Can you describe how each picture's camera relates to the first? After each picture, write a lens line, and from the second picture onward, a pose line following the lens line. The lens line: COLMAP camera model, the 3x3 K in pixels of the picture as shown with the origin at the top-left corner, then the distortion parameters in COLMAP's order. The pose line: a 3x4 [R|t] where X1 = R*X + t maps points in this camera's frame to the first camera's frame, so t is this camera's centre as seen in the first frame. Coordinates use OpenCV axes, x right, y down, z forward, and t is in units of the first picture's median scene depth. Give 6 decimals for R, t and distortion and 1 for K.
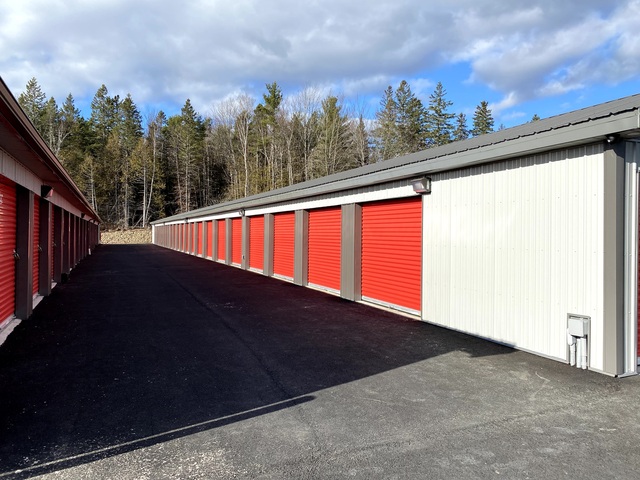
lens RADIAL K [[485.6, 0, 320.0], [0, 485.6, 240.0], [0, 0, 1]] dist [0.000843, -0.004536]
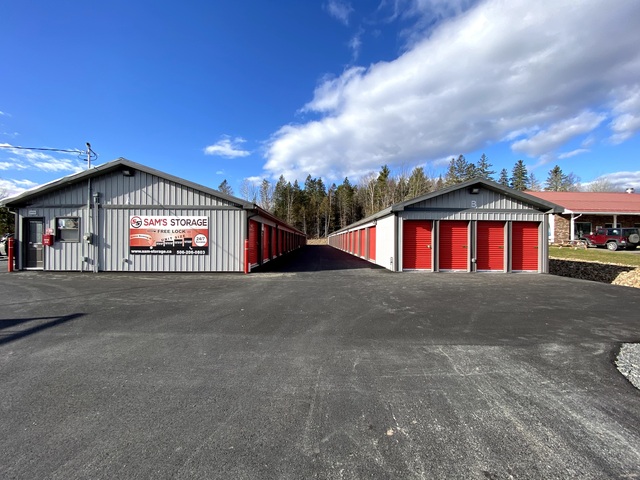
lens RADIAL K [[259.2, 0, 320.0], [0, 259.2, 240.0], [0, 0, 1]] dist [-0.029716, -0.000408]
pose [[0.922836, -0.004383, -0.385168, 0.060151], [-0.002175, 0.999860, -0.016588, 0.004022], [0.385187, 0.016146, 0.922697, -0.082362]]
